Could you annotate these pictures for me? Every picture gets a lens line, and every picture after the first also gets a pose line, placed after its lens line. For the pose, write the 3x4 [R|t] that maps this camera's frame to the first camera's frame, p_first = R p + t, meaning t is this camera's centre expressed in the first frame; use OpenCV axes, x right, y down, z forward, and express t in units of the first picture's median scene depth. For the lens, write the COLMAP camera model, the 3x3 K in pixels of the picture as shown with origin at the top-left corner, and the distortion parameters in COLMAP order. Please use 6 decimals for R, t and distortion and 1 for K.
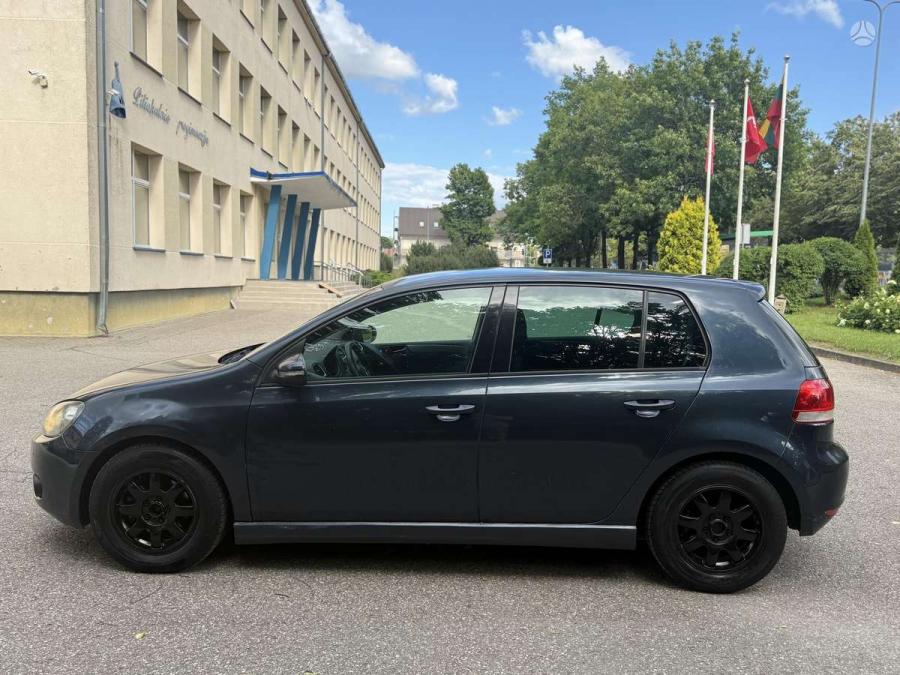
lens RADIAL K [[776.8, 0, 463.0], [0, 776.8, 338.6], [0, 0, 1]] dist [-0.003262, -0.011328]
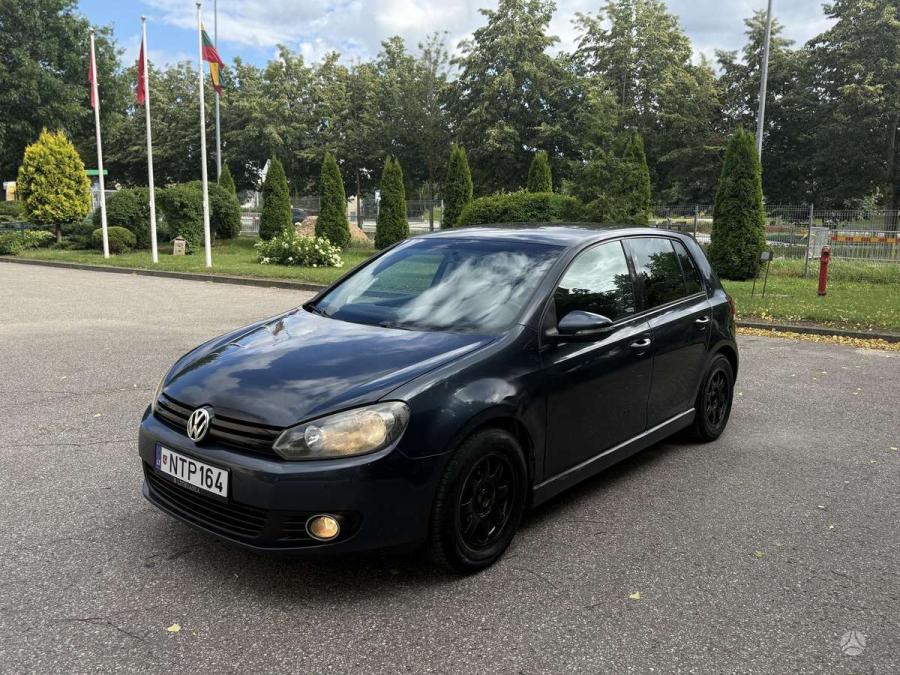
lens RADIAL K [[776.8, 0, 463.0], [0, 776.8, 338.6], [0, 0, 1]] dist [-0.003262, -0.011328]
pose [[0.599116, -0.125533, 0.790760, -0.236711], [0.064095, 0.991983, 0.108915, -0.012678], [-0.798093, -0.014568, 0.602358, 0.105537]]
